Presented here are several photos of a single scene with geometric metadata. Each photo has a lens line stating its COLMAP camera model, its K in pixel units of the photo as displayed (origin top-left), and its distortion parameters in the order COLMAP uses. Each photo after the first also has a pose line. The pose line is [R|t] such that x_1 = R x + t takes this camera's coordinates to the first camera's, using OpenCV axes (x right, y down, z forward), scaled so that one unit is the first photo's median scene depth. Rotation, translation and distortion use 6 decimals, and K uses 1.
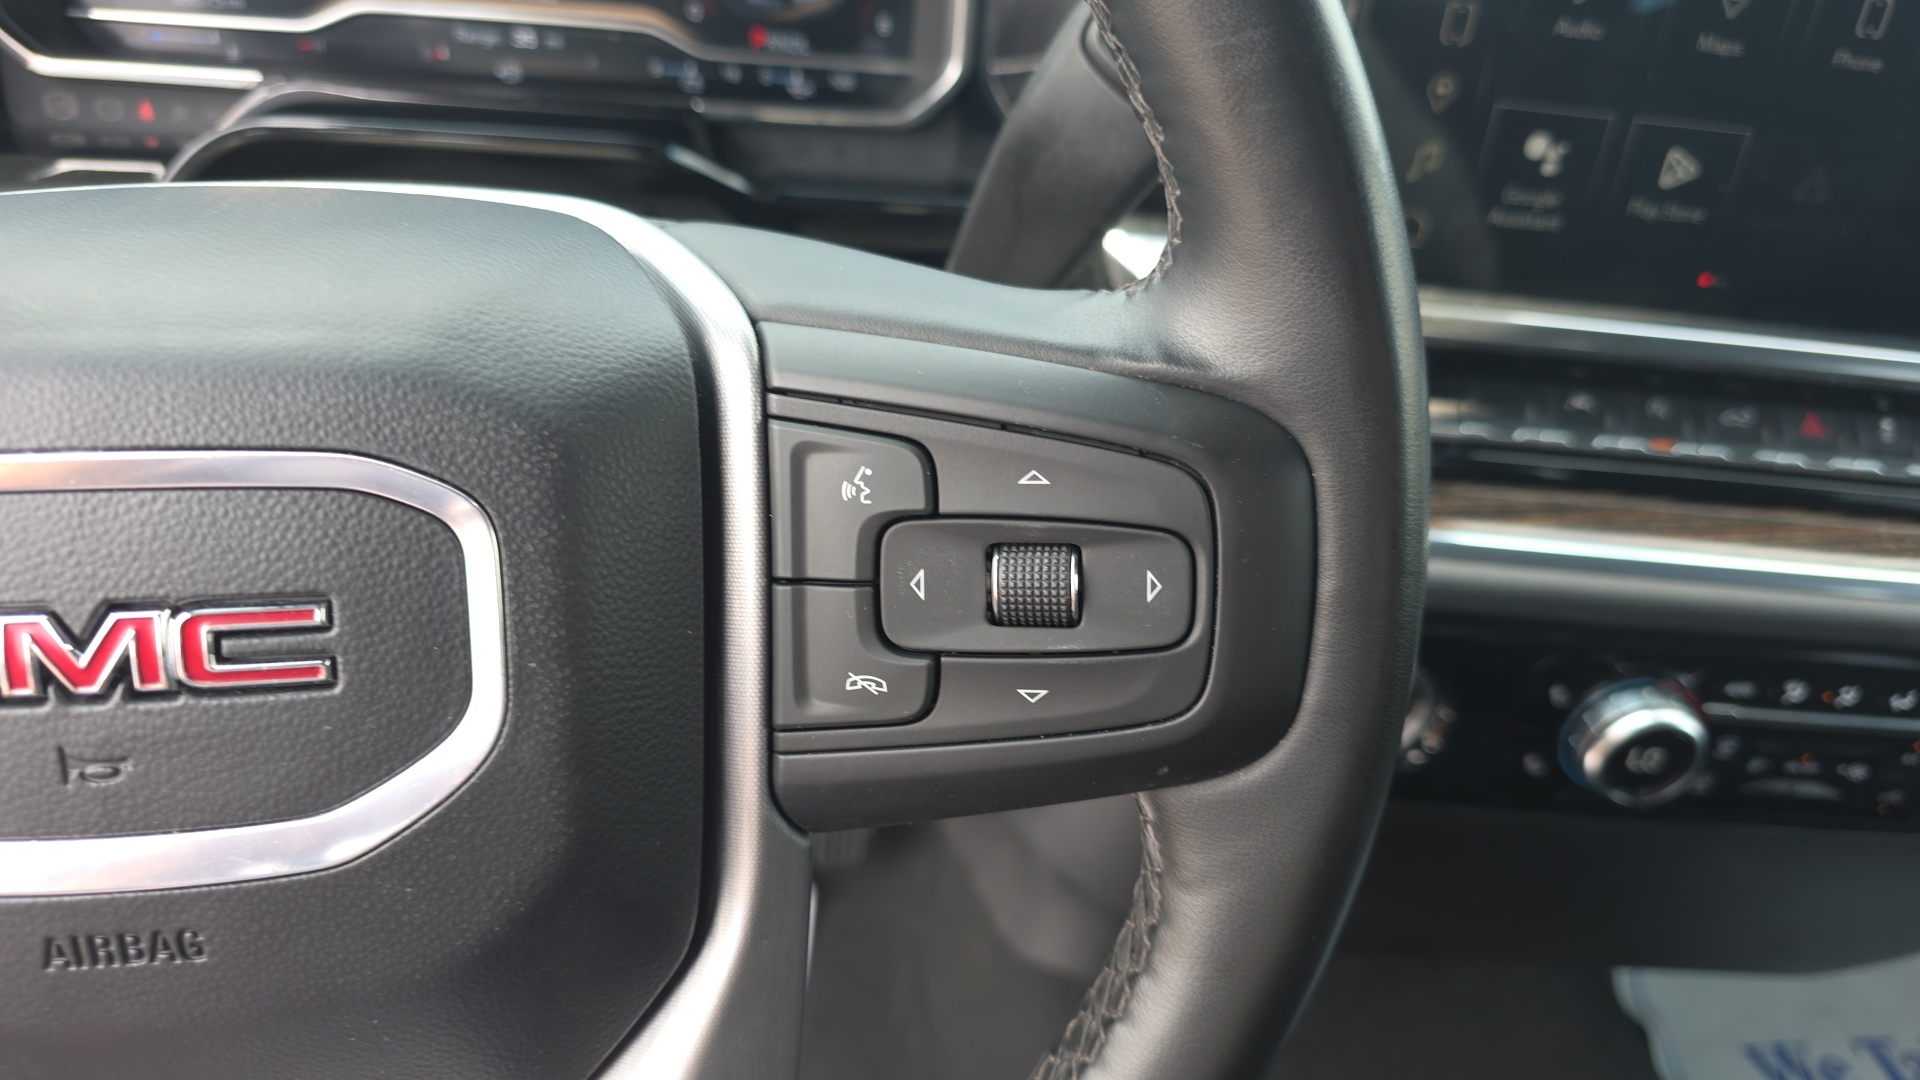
lens RADIAL K [[1336.7, 0, 946.3], [0, 1336.7, 550.1], [0, 0, 1]] dist [0.034043, -0.075253]
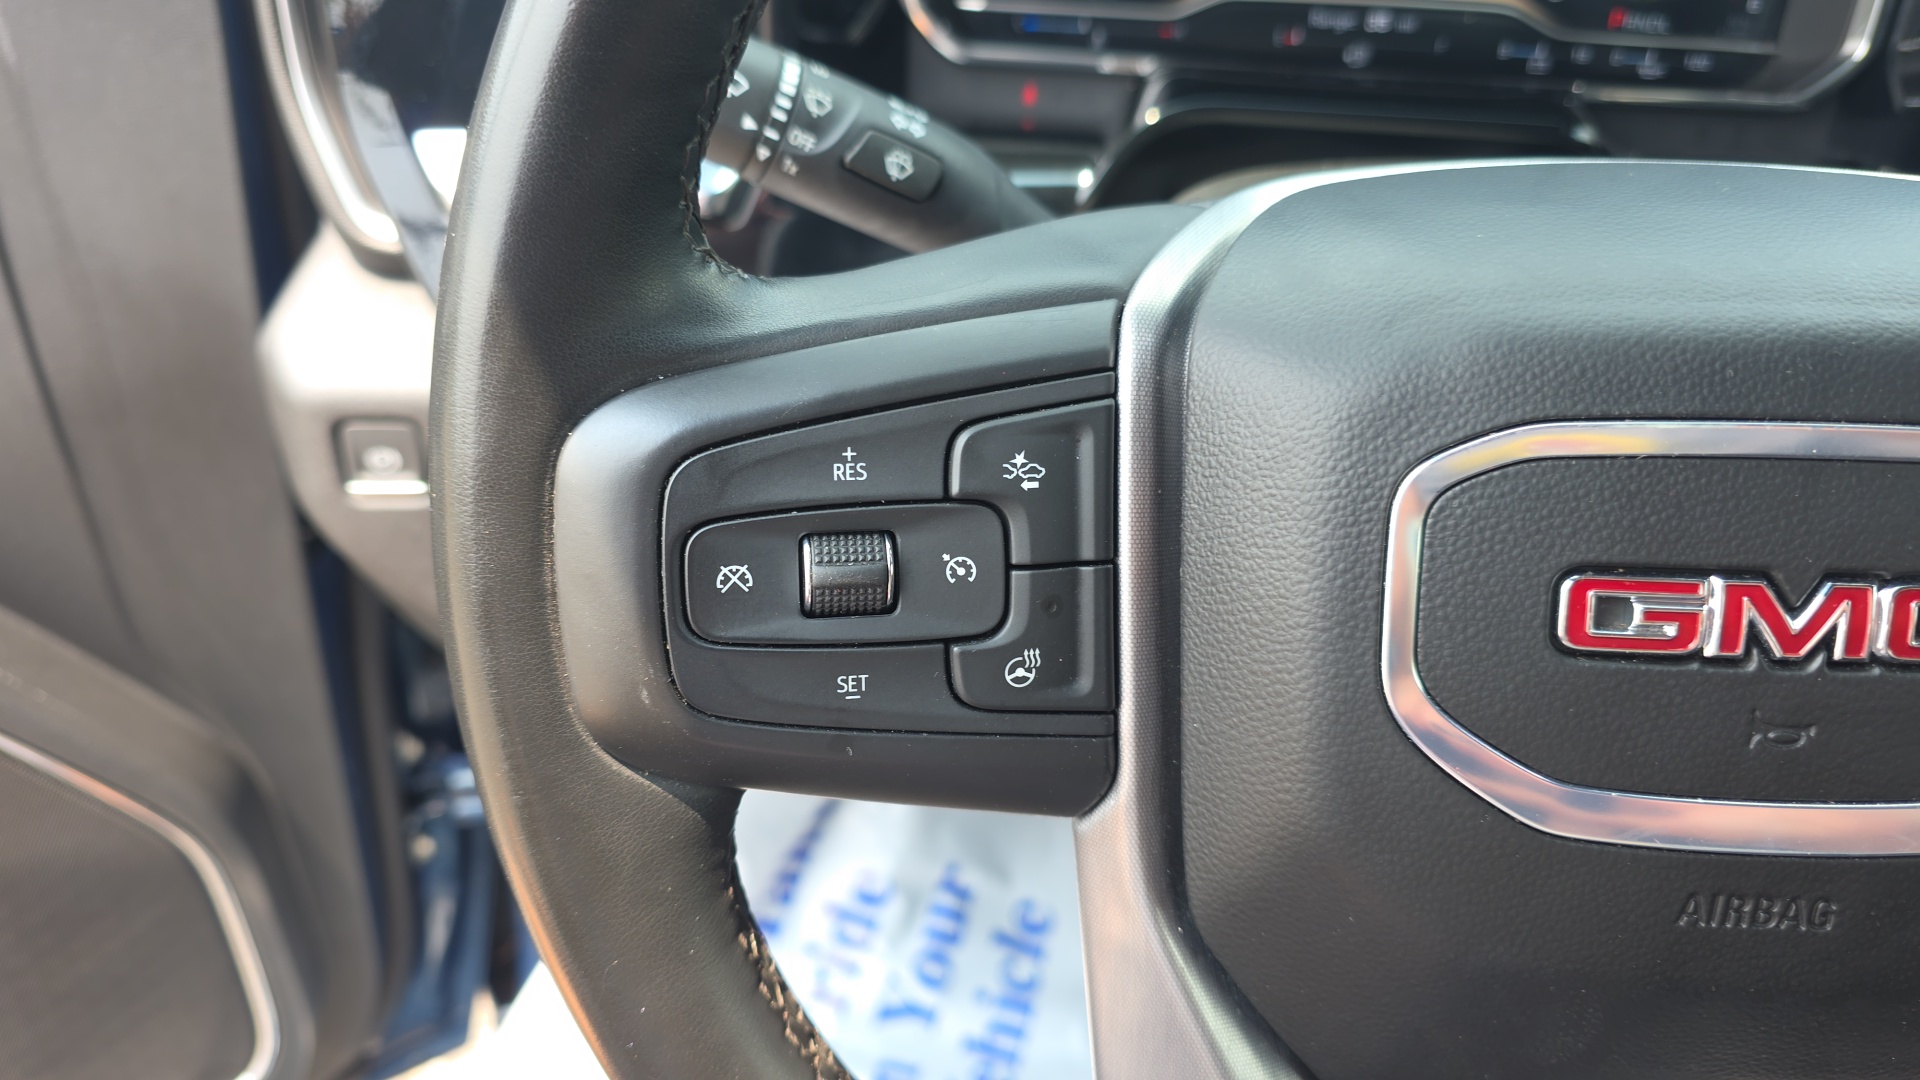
lens RADIAL K [[1336.7, 0, 946.3], [0, 1336.7, 550.1], [0, 0, 1]] dist [0.034043, -0.075253]
pose [[0.973824, 0.063737, -0.218183, -0.883354], [-0.062236, 0.997967, 0.013749, 0.042032], [0.218616, 0.000190, 0.975811, -0.111271]]
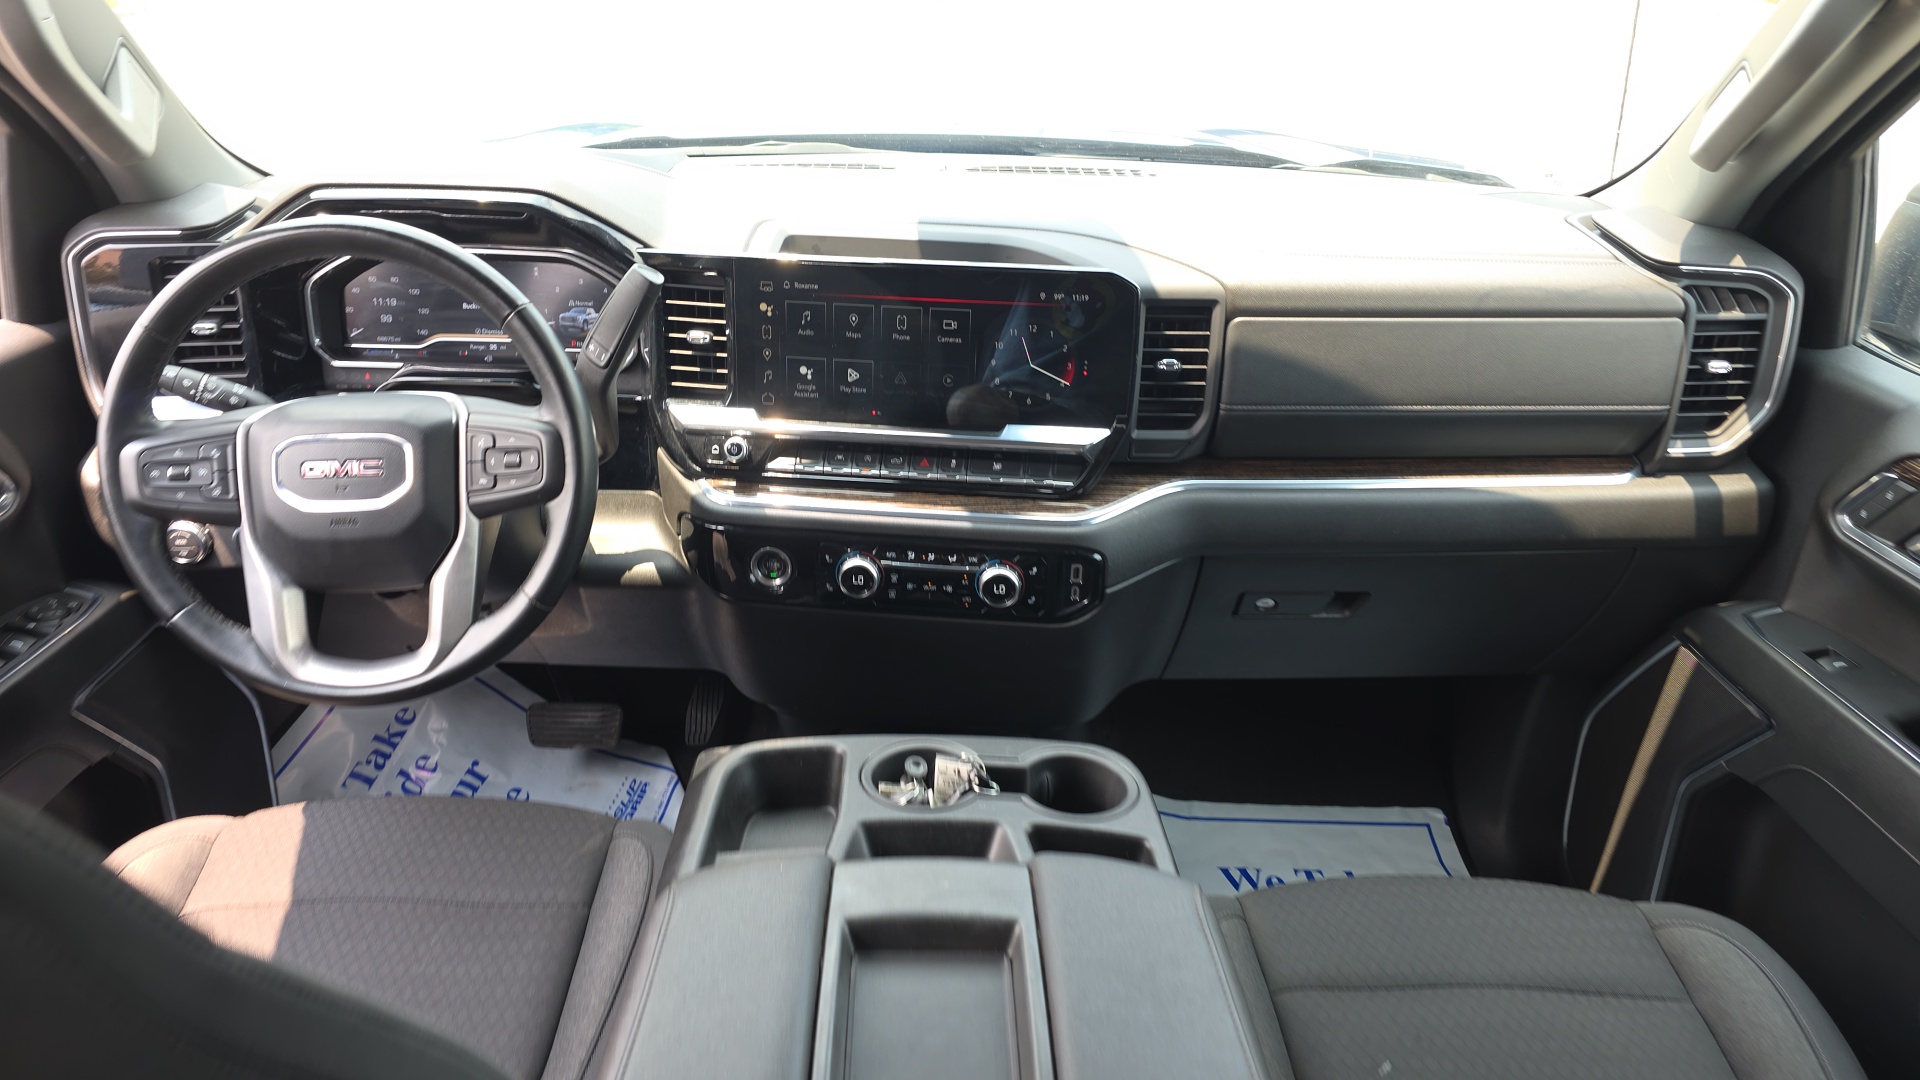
lens RADIAL K [[1275.7, 0, 923.8], [0, 1275.7, 571.3], [0, 0, 1]] dist [0.052087, -0.059539]
pose [[0.989727, -0.021652, -0.141320, 2.256323], [0.001667, 0.990146, -0.140031, 1.111750], [0.142960, 0.138357, 0.980010, -3.465722]]
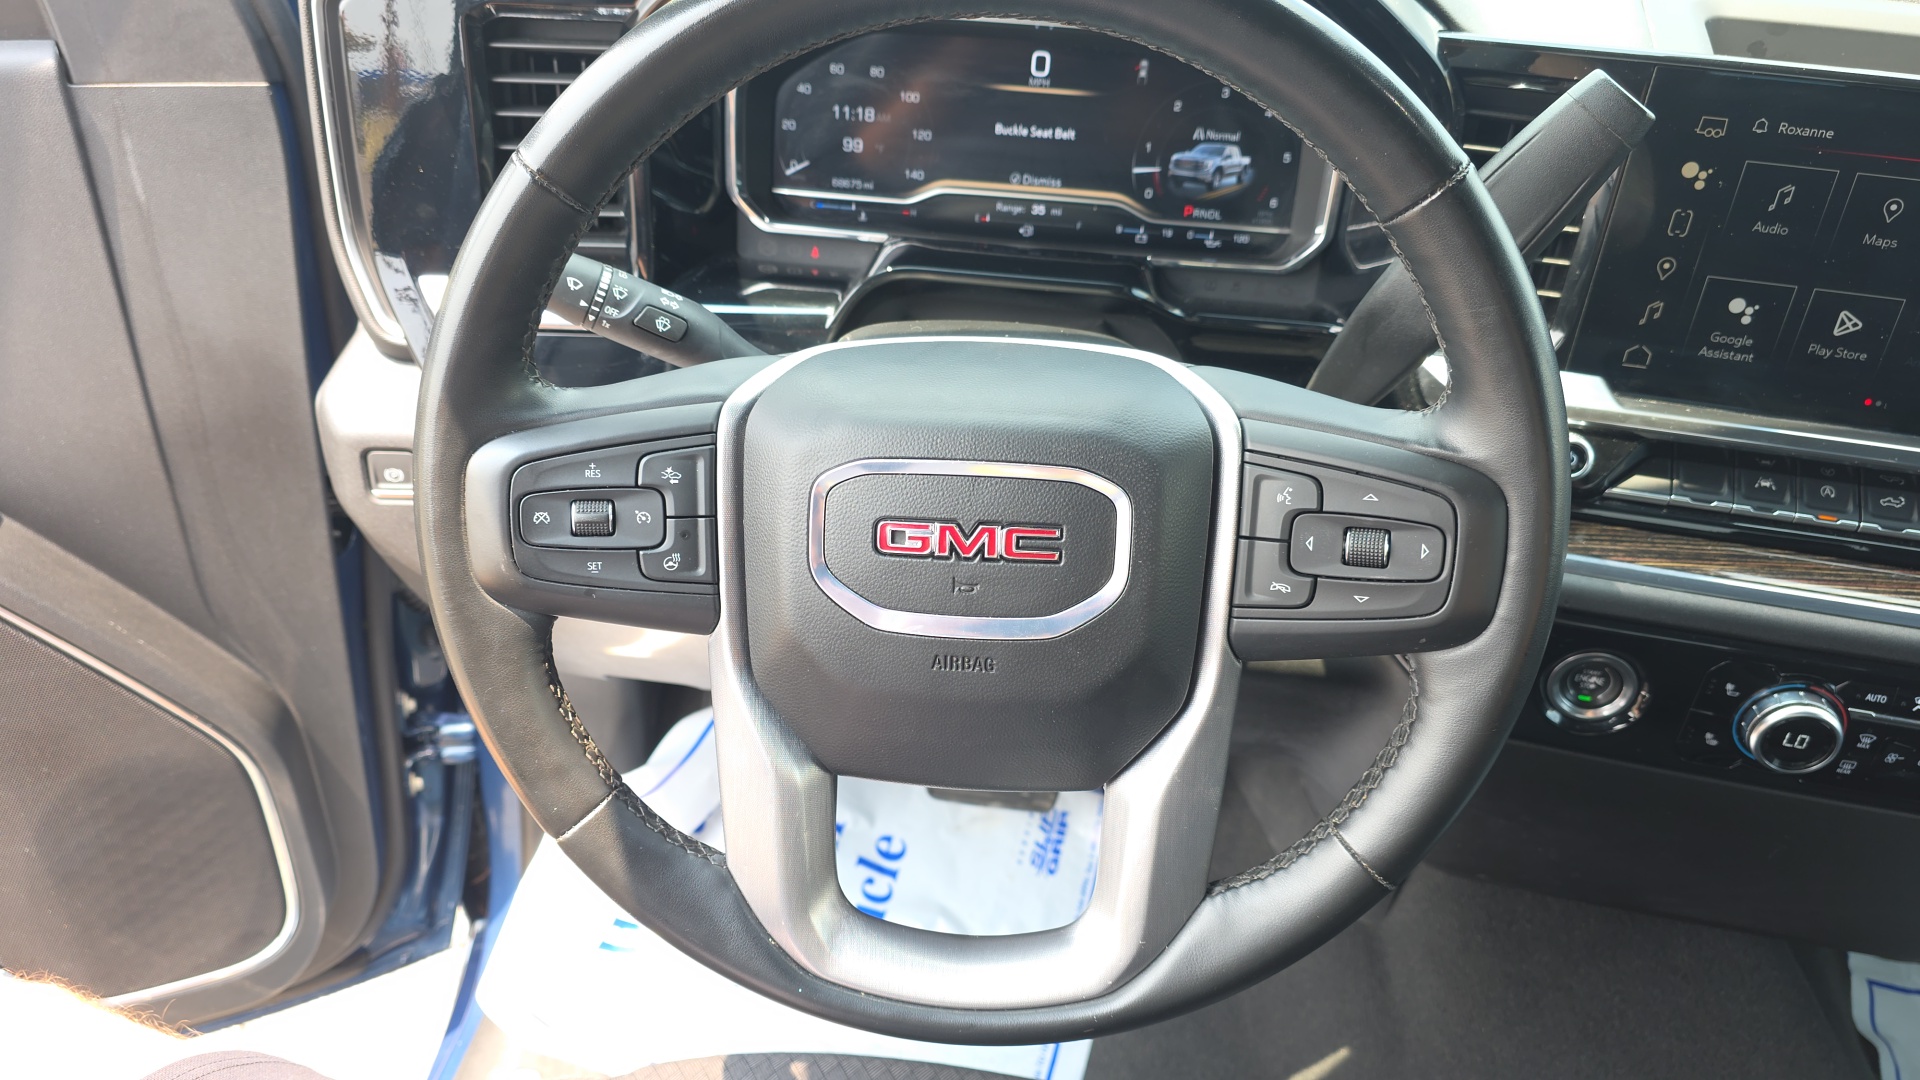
lens RADIAL K [[1297.4, 0, 942.4], [0, 1297.4, 563.4], [0, 0, 1]] dist [0.049239, -0.069419]
pose [[0.972571, 0.078122, -0.219094, -0.131323], [-0.081877, 0.996610, -0.008095, 0.120038], [0.217719, 0.025812, 0.975670, -1.152062]]
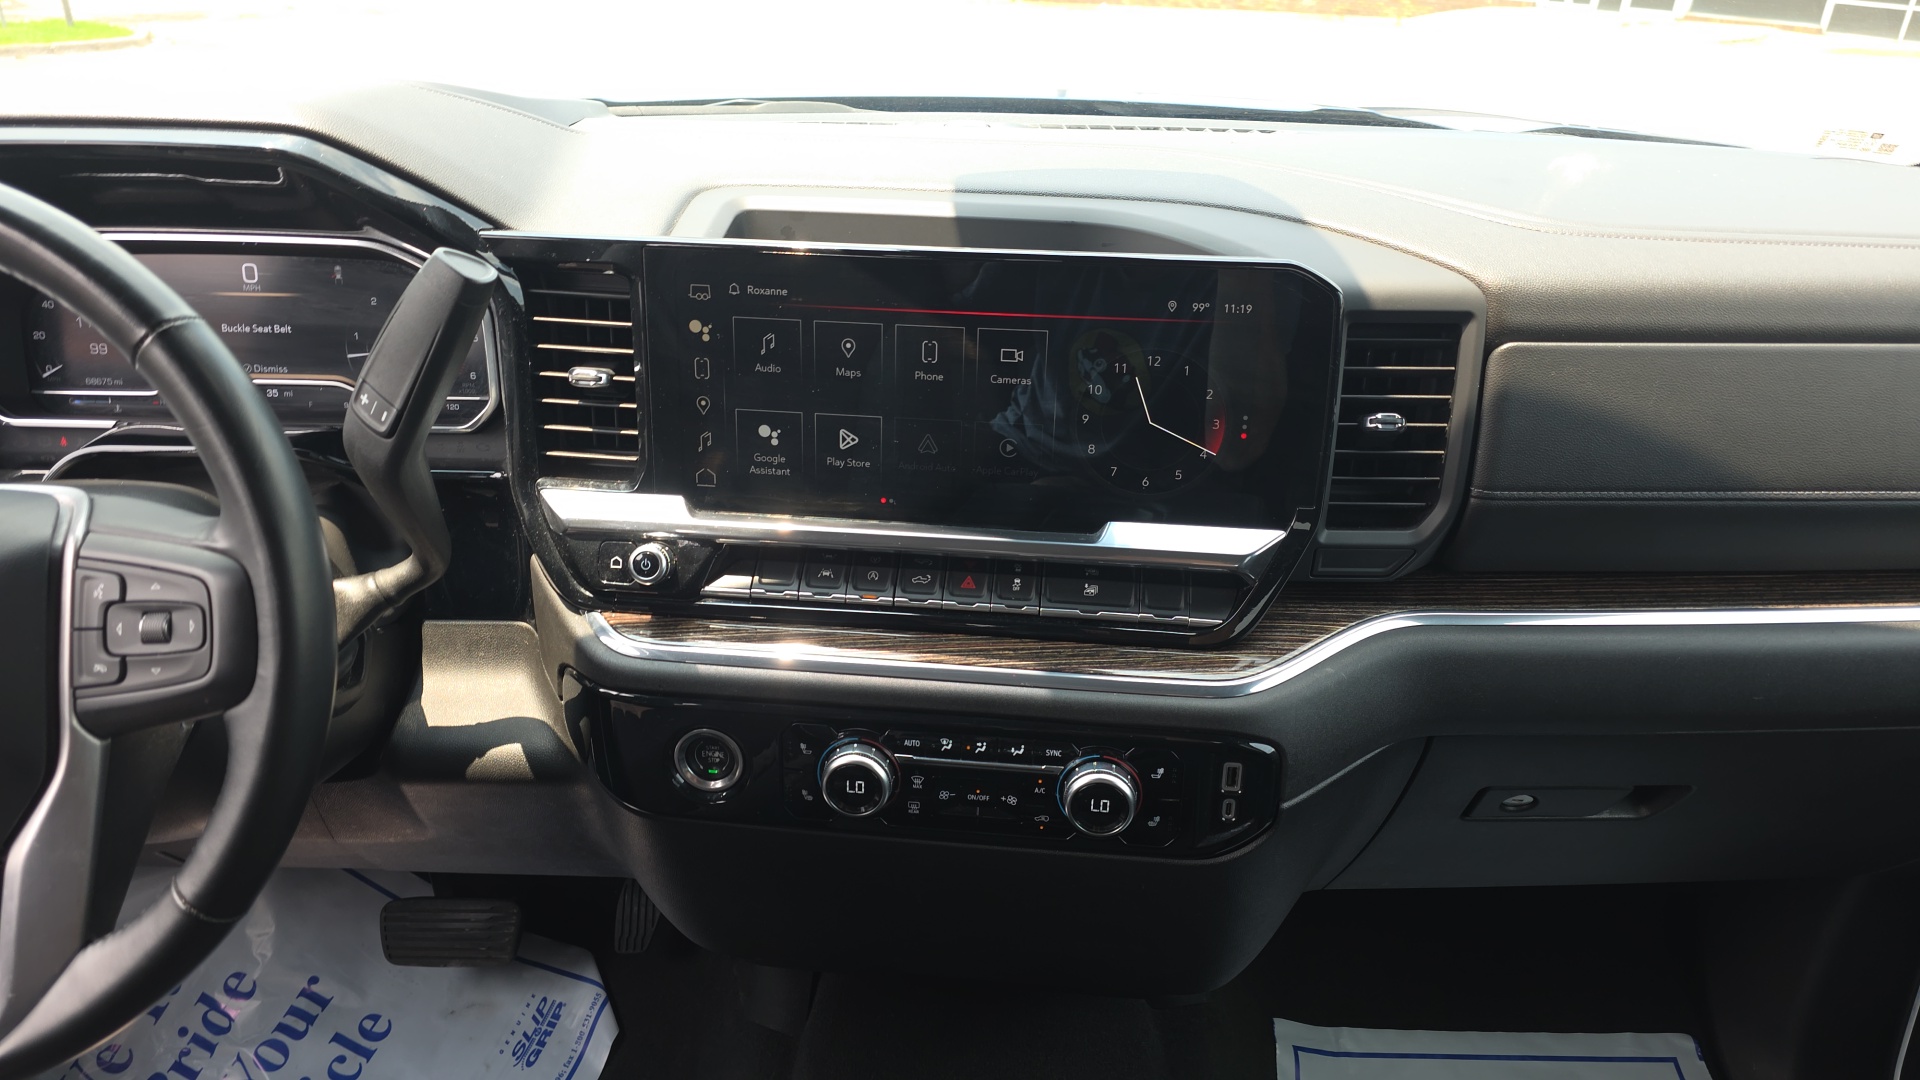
lens RADIAL K [[1277.5, 0, 965.1], [0, 1277.5, 527.7], [0, 0, 1]] dist [0.047584, -0.068651]
pose [[0.992339, -0.034884, -0.118518, 1.854825], [0.011229, 0.980806, -0.194664, 0.327730], [0.123034, 0.191842, 0.973683, -1.230631]]
